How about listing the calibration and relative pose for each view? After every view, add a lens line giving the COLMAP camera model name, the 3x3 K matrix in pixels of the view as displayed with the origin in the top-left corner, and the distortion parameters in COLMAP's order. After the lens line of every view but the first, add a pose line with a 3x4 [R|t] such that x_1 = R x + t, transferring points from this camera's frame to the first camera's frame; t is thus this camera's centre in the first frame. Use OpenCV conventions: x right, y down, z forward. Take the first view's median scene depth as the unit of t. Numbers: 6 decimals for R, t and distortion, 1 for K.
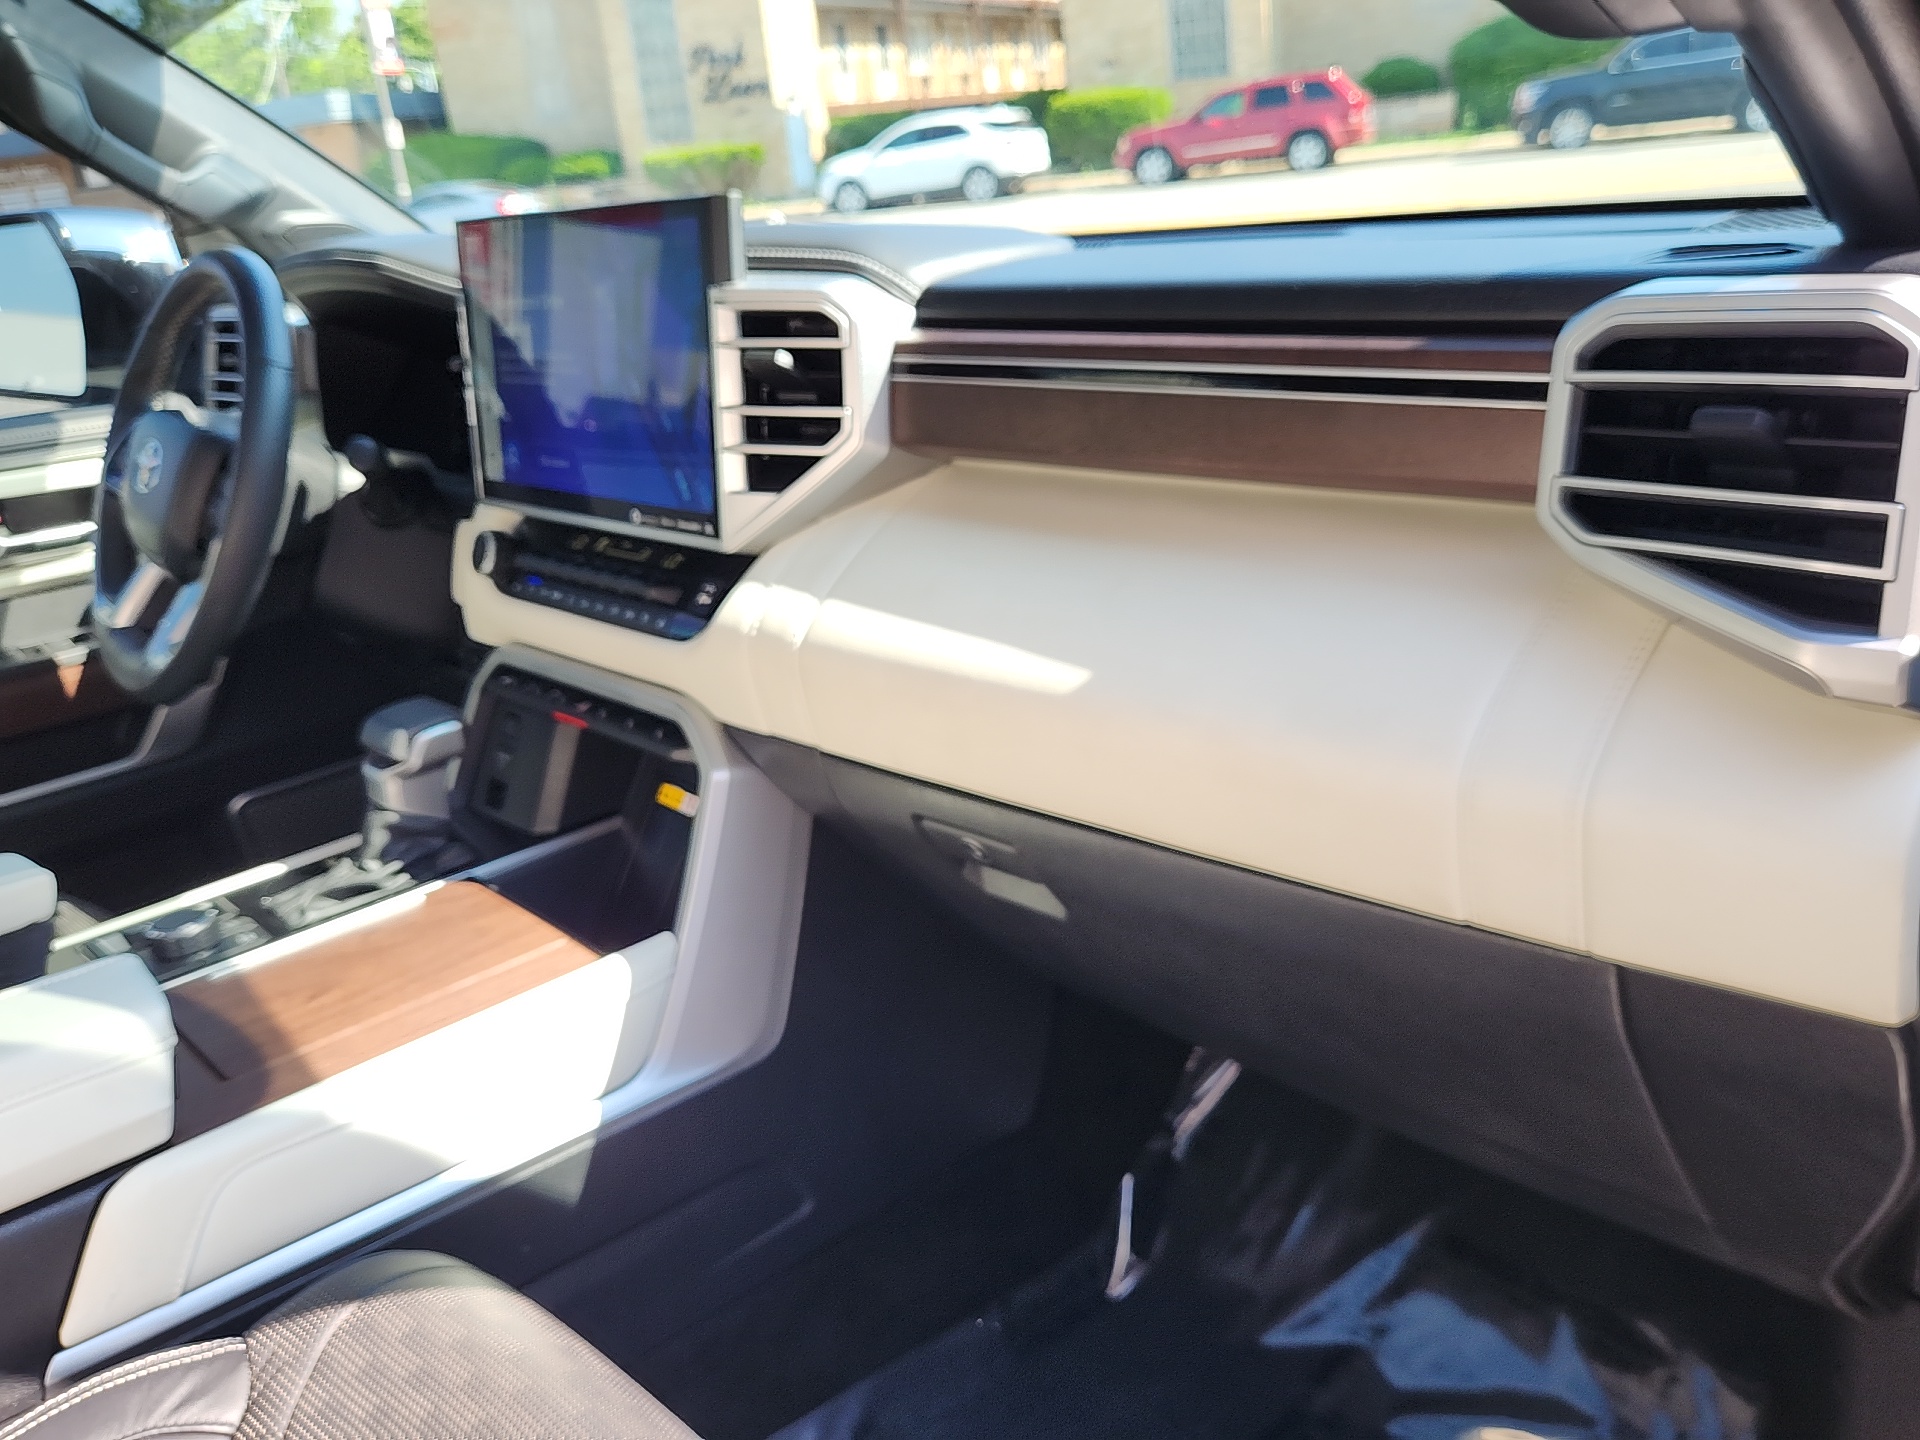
lens RADIAL K [[1577.8, 0, 960.0], [0, 1577.8, 720.0], [0, 0, 1]] dist [0.036570, -0.015156]
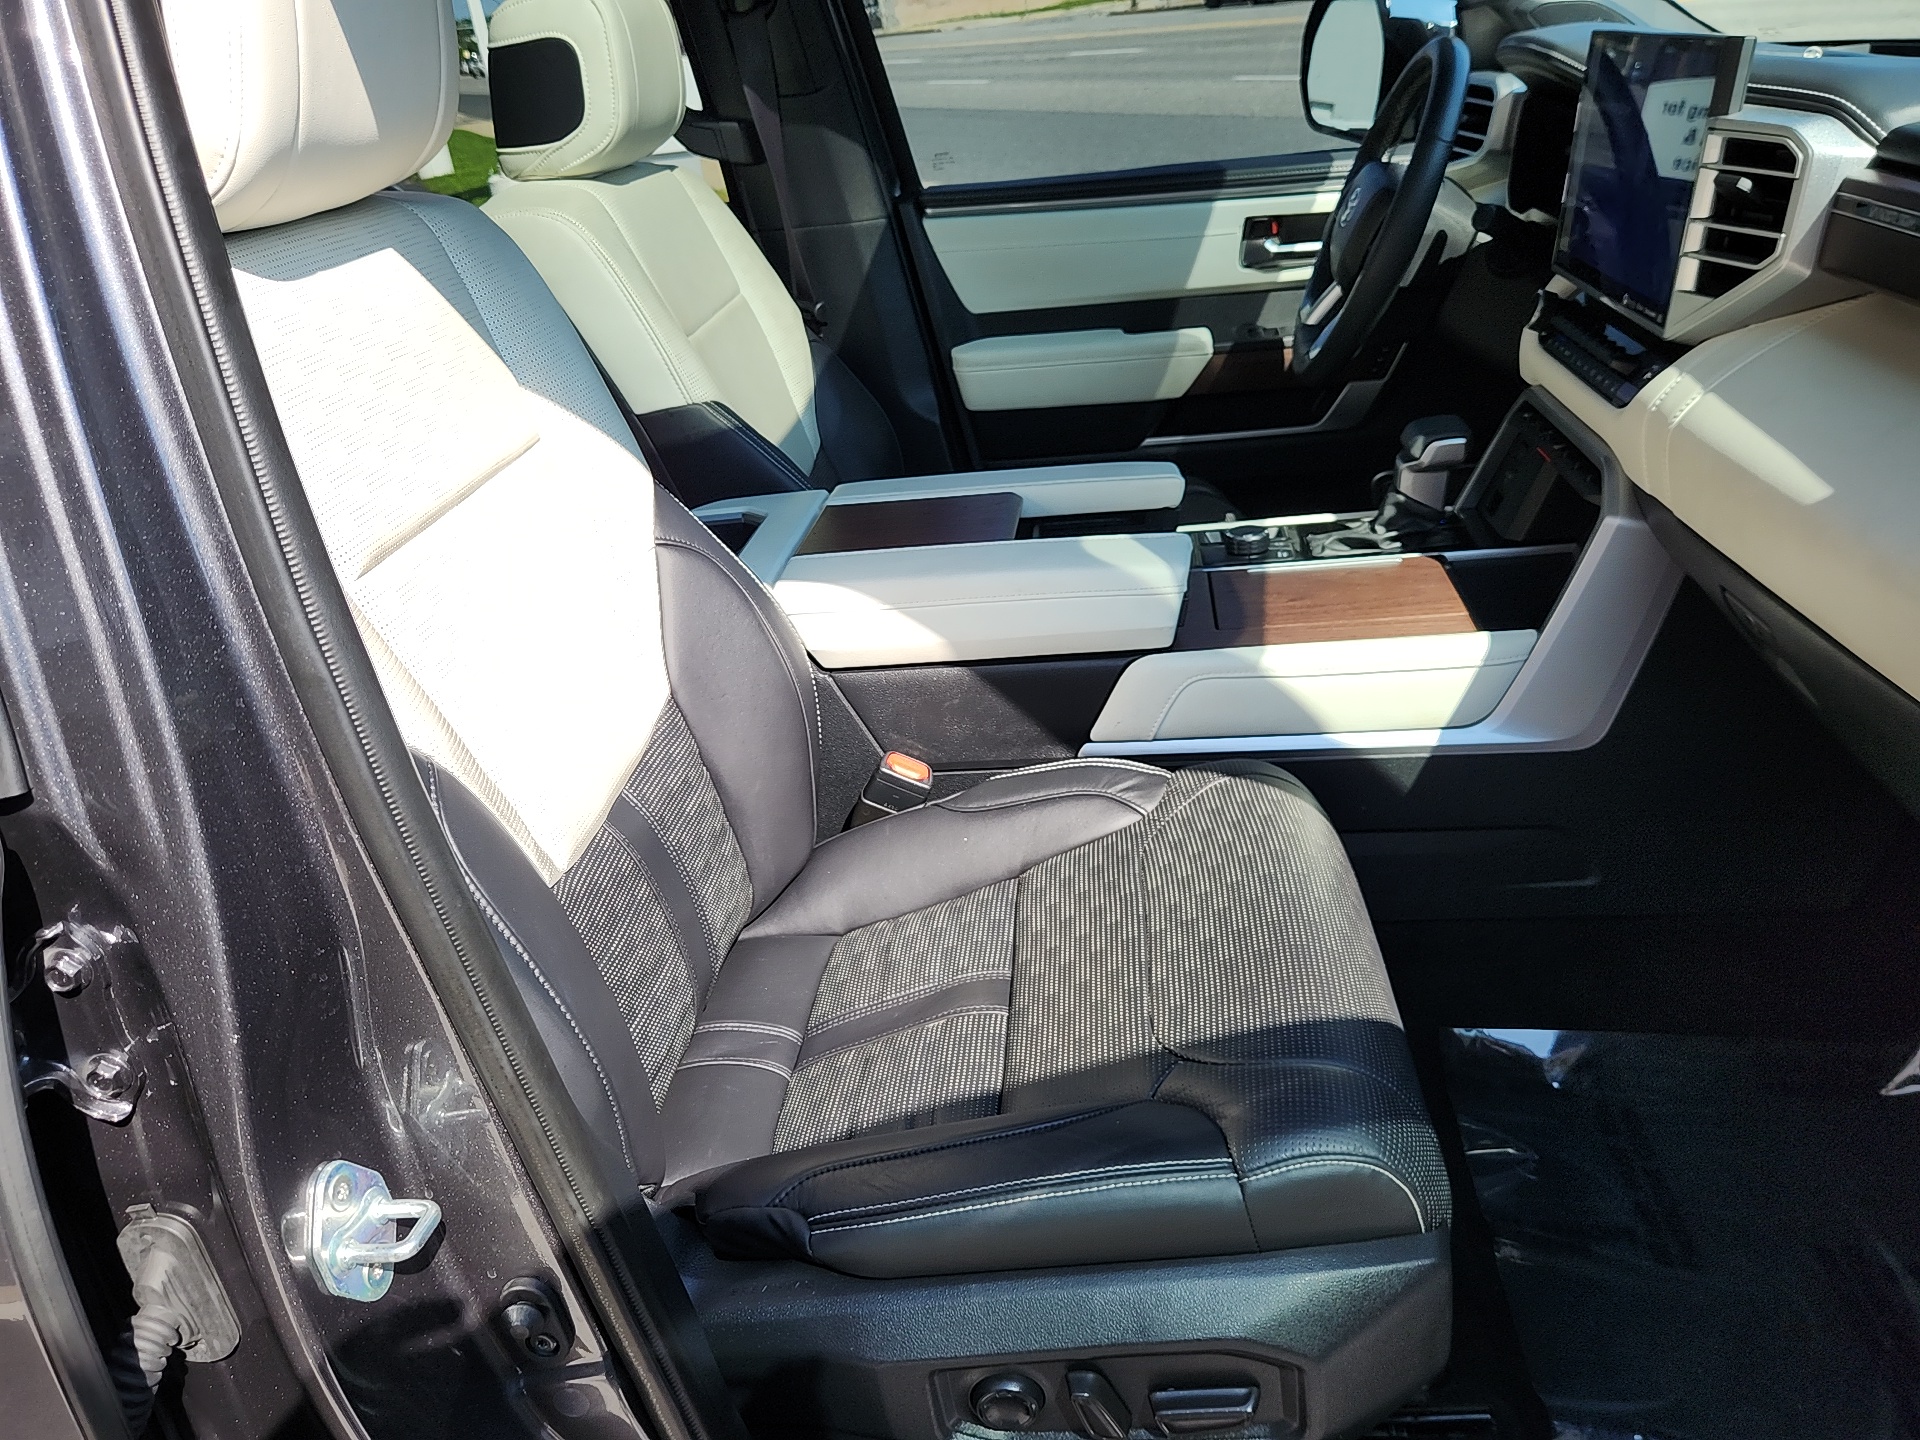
lens RADIAL K [[1577.8, 0, 960.0], [0, 1577.8, 720.0], [0, 0, 1]] dist [0.036570, -0.015156]
pose [[0.678021, 0.330411, -0.656595, 0.378550], [-0.214951, 0.943353, 0.252748, -0.023200], [0.702911, -0.030233, 0.710635, -0.255766]]
